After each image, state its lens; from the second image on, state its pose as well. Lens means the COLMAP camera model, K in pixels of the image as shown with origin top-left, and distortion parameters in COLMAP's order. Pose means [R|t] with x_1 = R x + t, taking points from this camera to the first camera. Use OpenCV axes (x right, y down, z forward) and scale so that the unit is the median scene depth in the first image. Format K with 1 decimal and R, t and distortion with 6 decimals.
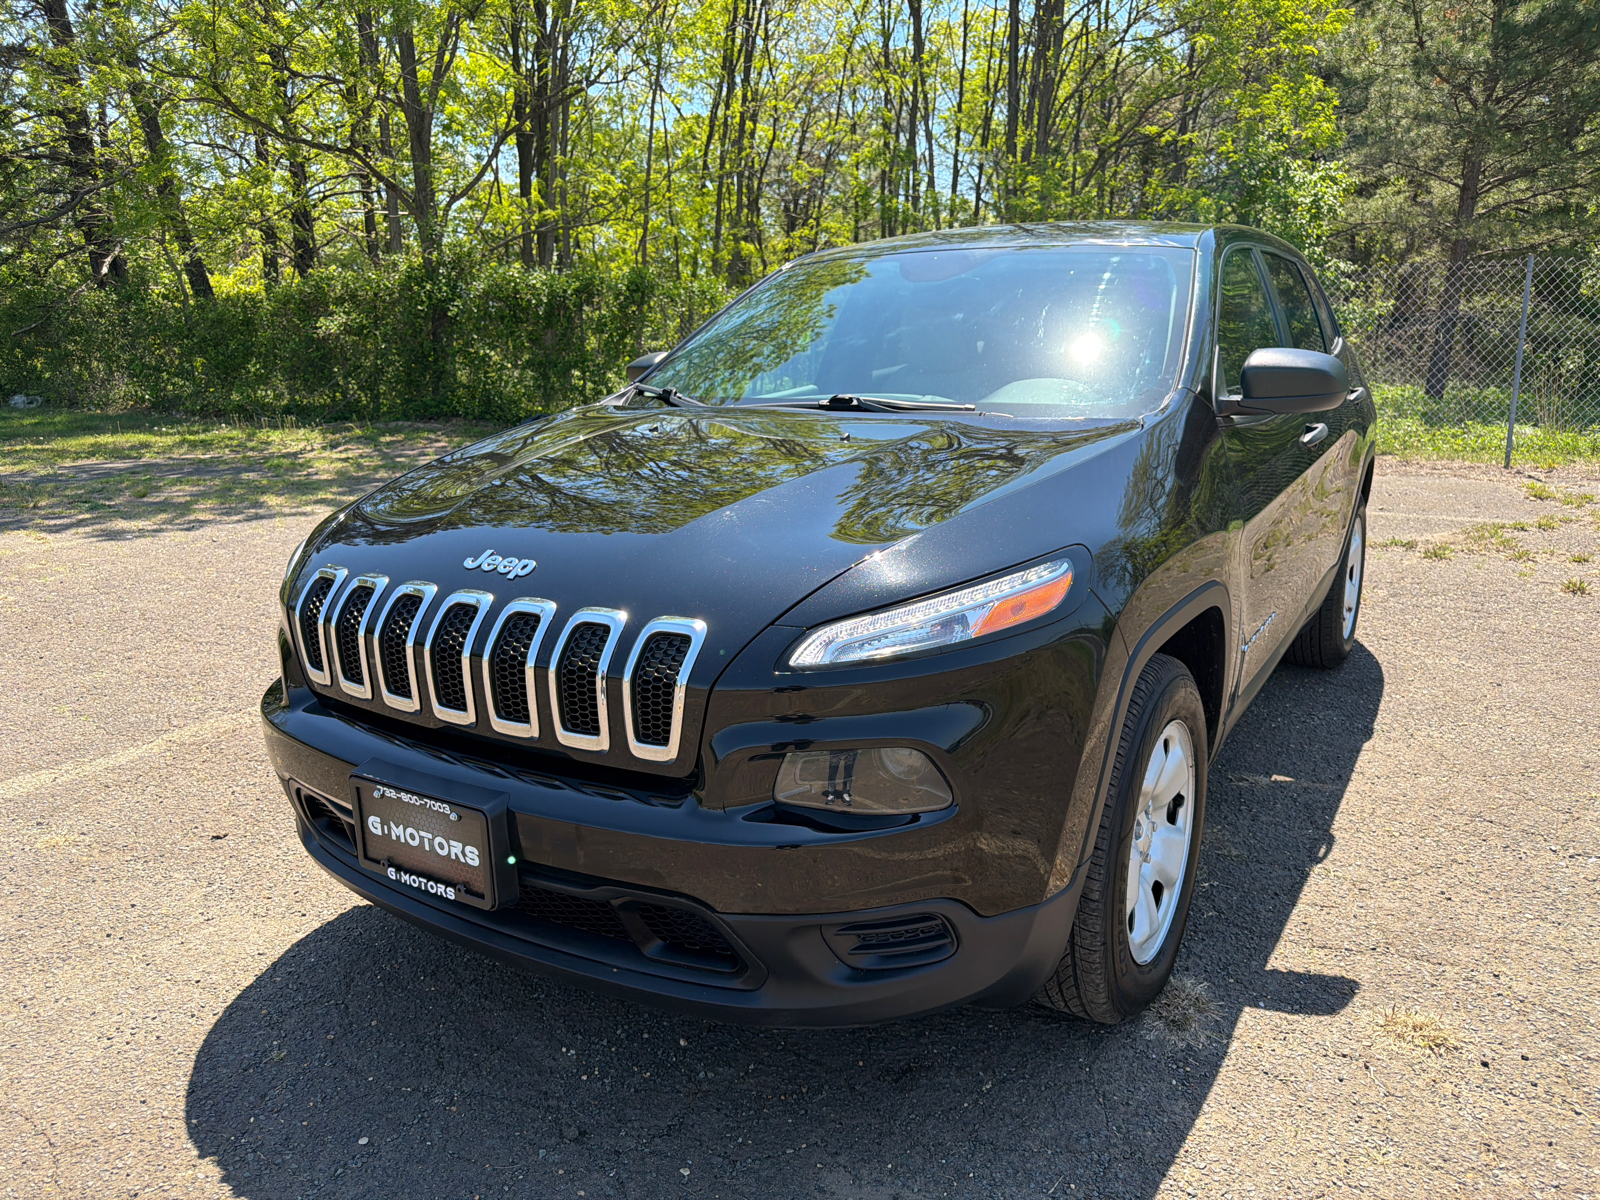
lens RADIAL K [[1144.5, 0, 809.3], [0, 1144.5, 601.4], [0, 0, 1]] dist [0.028109, -0.037859]
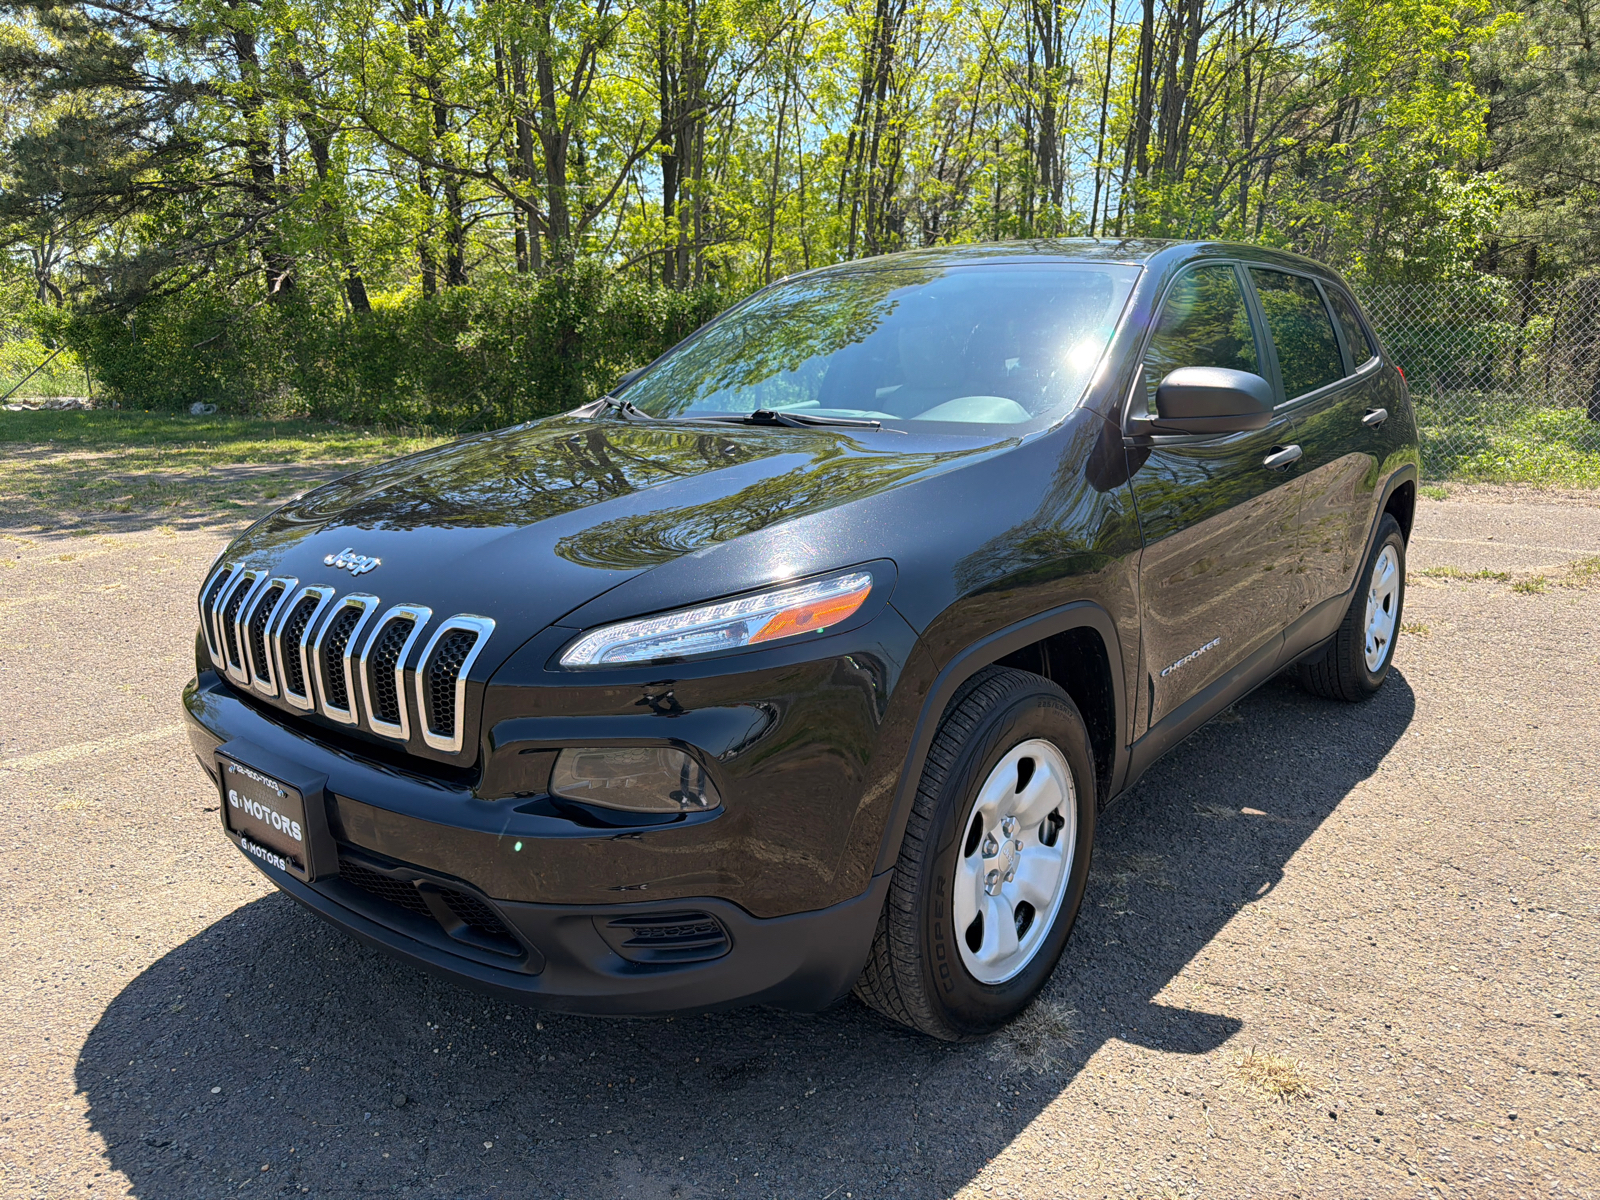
lens RADIAL K [[1144.5, 0, 814.7], [0, 1144.5, 599.9], [0, 0, 1]] dist [0.028109, -0.037859]
pose [[0.991272, 0.032503, -0.127763, 0.238111], [-0.034379, 0.999331, -0.012505, 0.001376], [0.127271, 0.016788, 0.991726, -0.008481]]
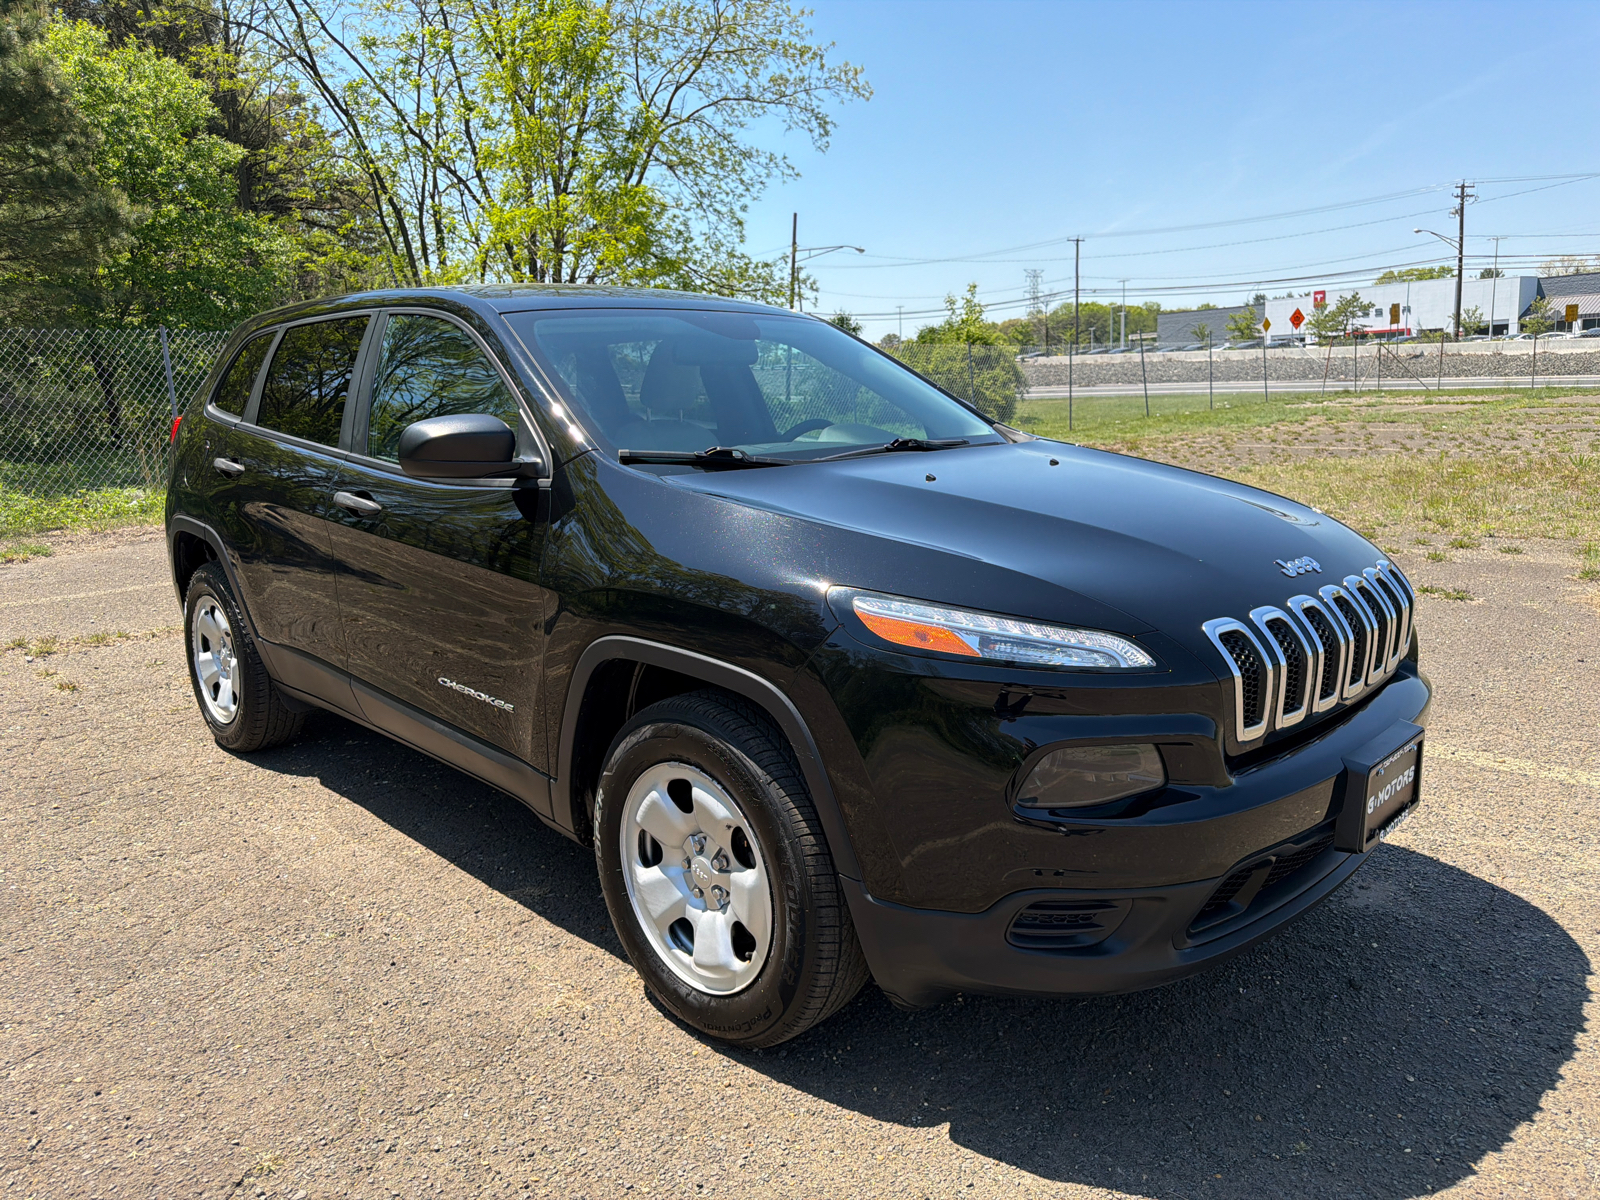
lens RADIAL K [[1144.5, 0, 779.8], [0, 1144.5, 599.9], [0, 0, 1]] dist [0.028109, -0.037859]
pose [[0.225816, -0.180516, 0.957299, -1.233514], [0.239436, 0.962822, 0.125078, -0.221581], [-0.944287, 0.200967, 0.260643, 0.962078]]
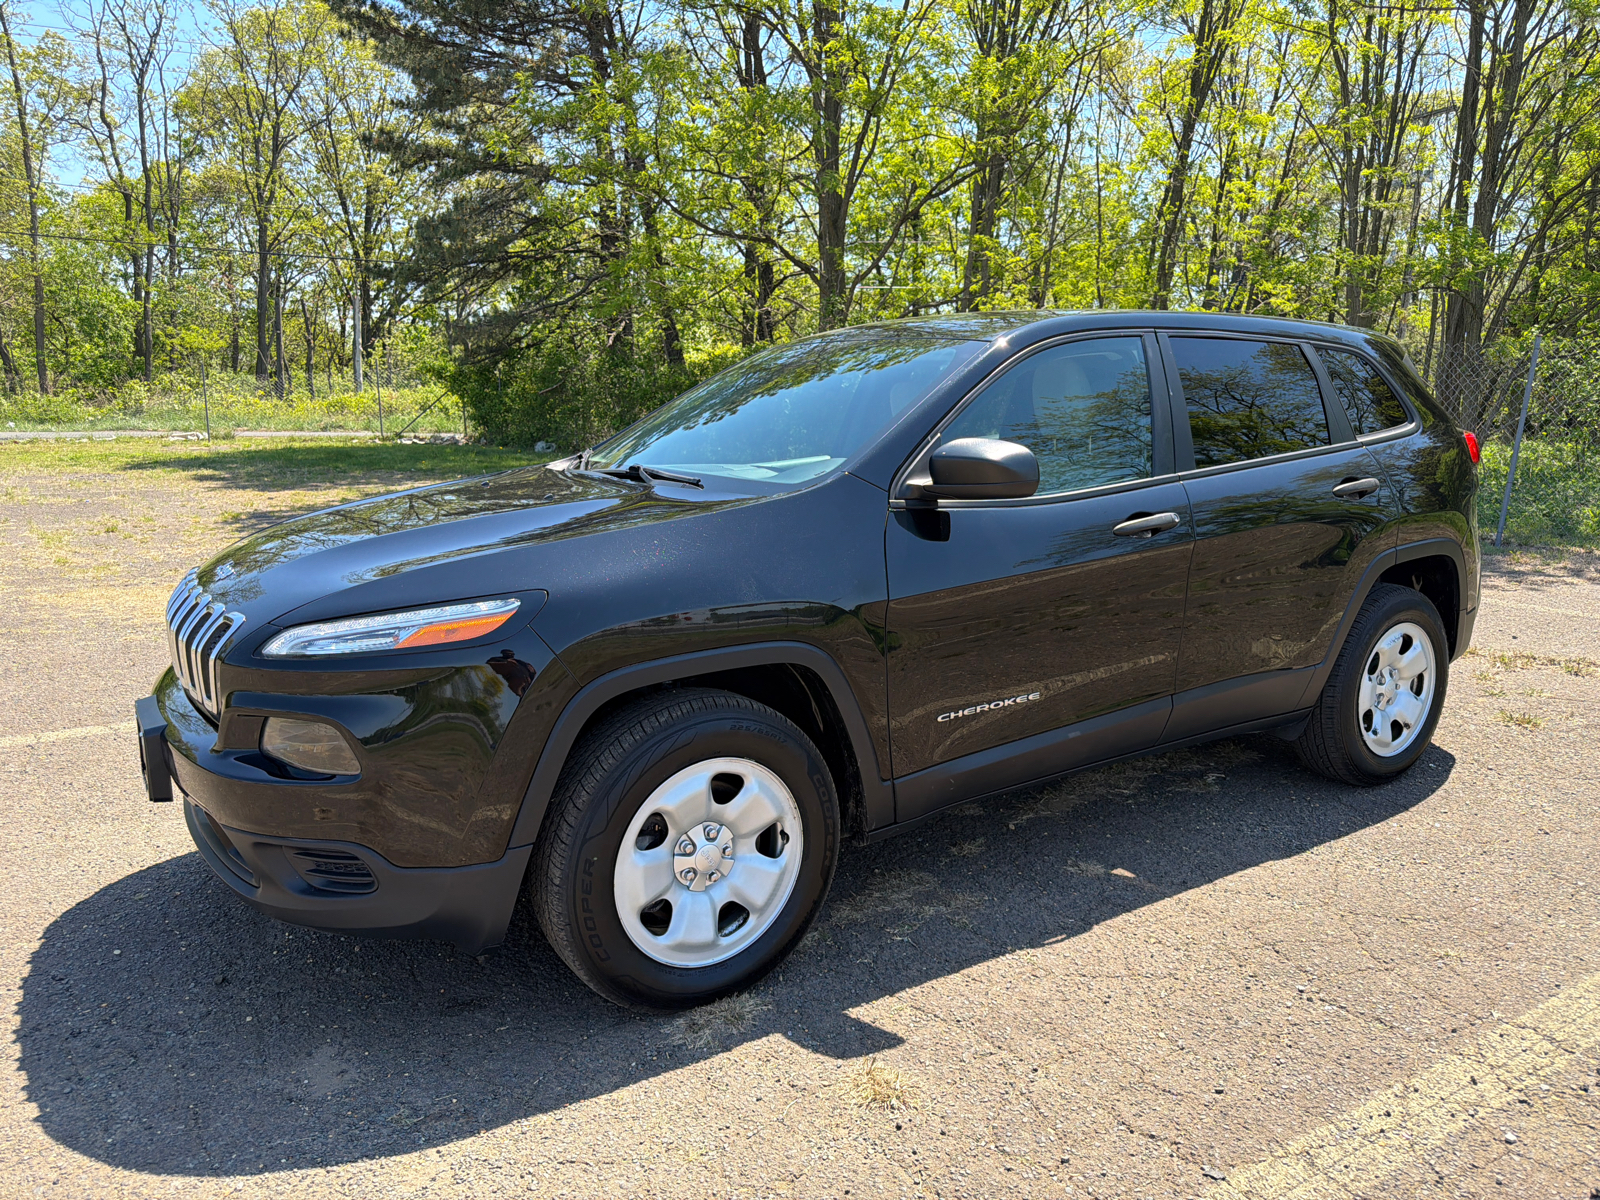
lens RADIAL K [[1144.5, 0, 813.7], [0, 1144.5, 602.9], [0, 0, 1]] dist [0.028109, -0.037859]
pose [[0.905554, 0.087435, -0.415123, 0.805658], [-0.107812, 0.993835, -0.025858, -0.028078], [0.410302, 0.068171, 0.909398, -0.006797]]
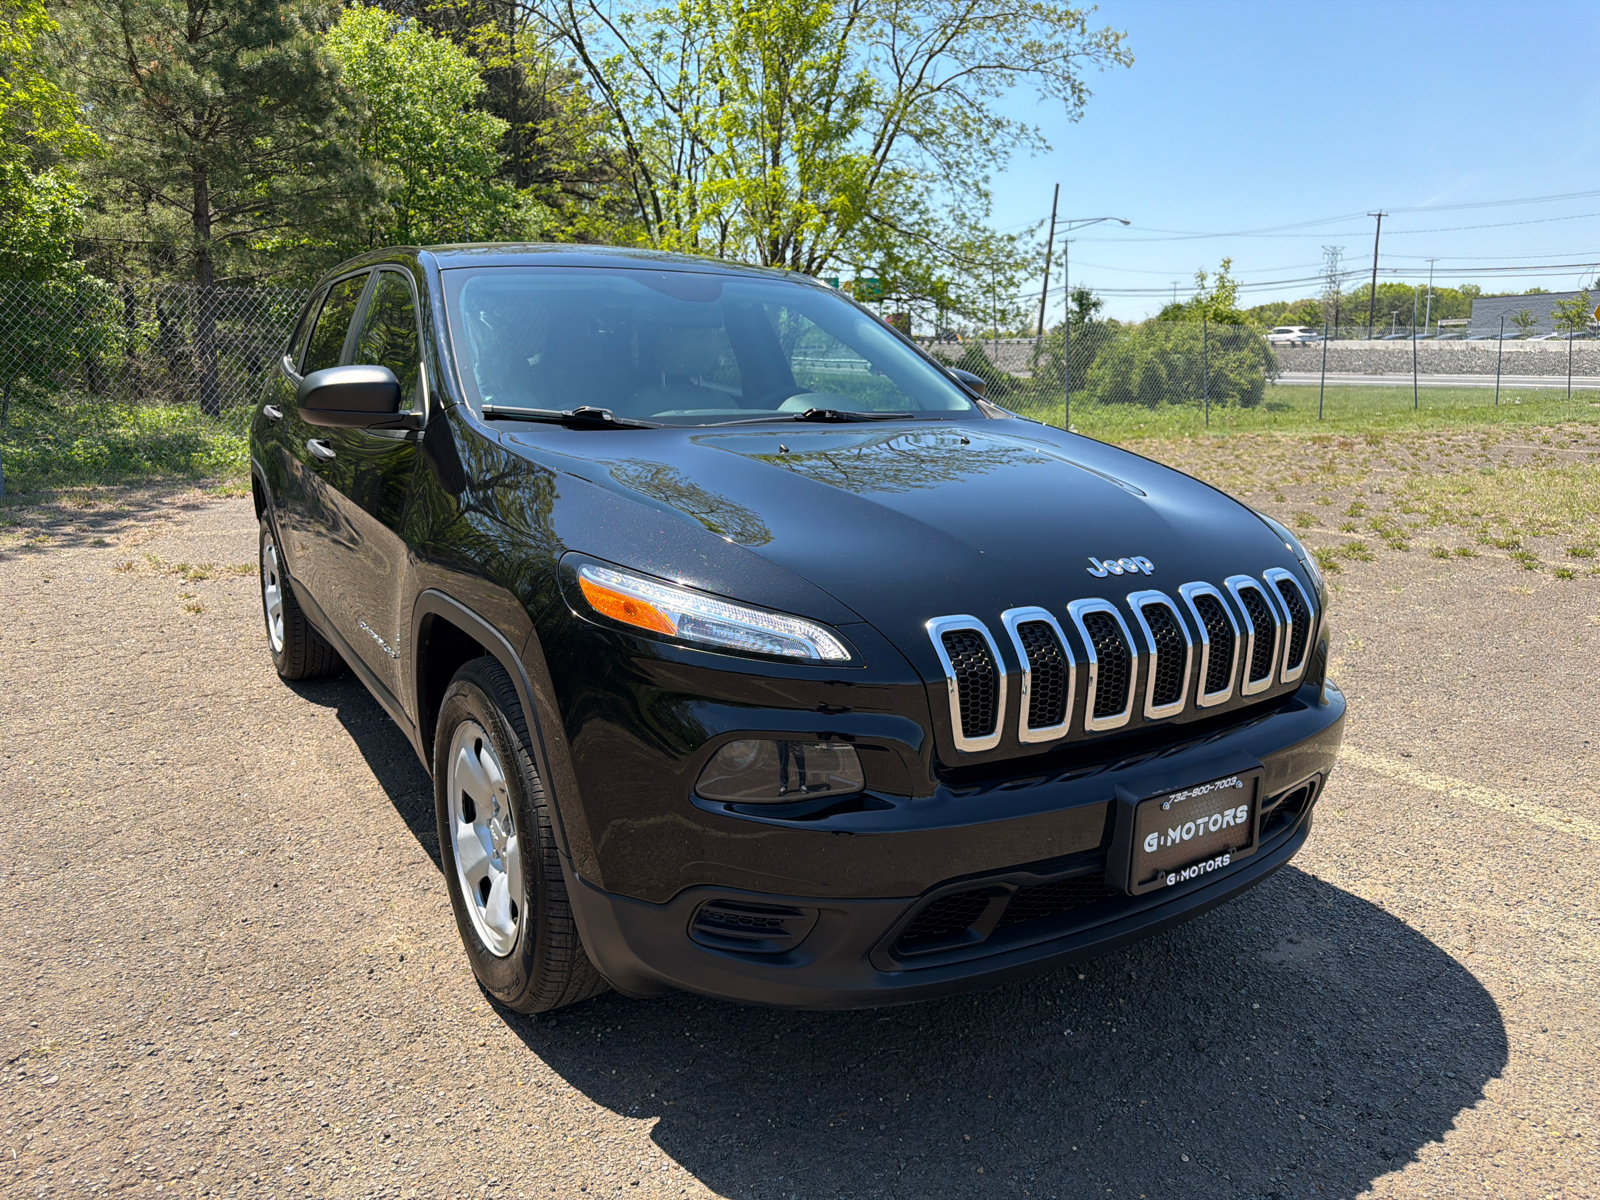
lens RADIAL K [[1144.5, 0, 776.9], [0, 1144.5, 596.3], [0, 0, 1]] dist [0.028109, -0.037859]
pose [[0.433815, -0.173283, 0.884182, -1.077998], [0.191888, 0.976587, 0.097245, -0.135473], [-0.880331, 0.127477, 0.456909, 0.641547]]
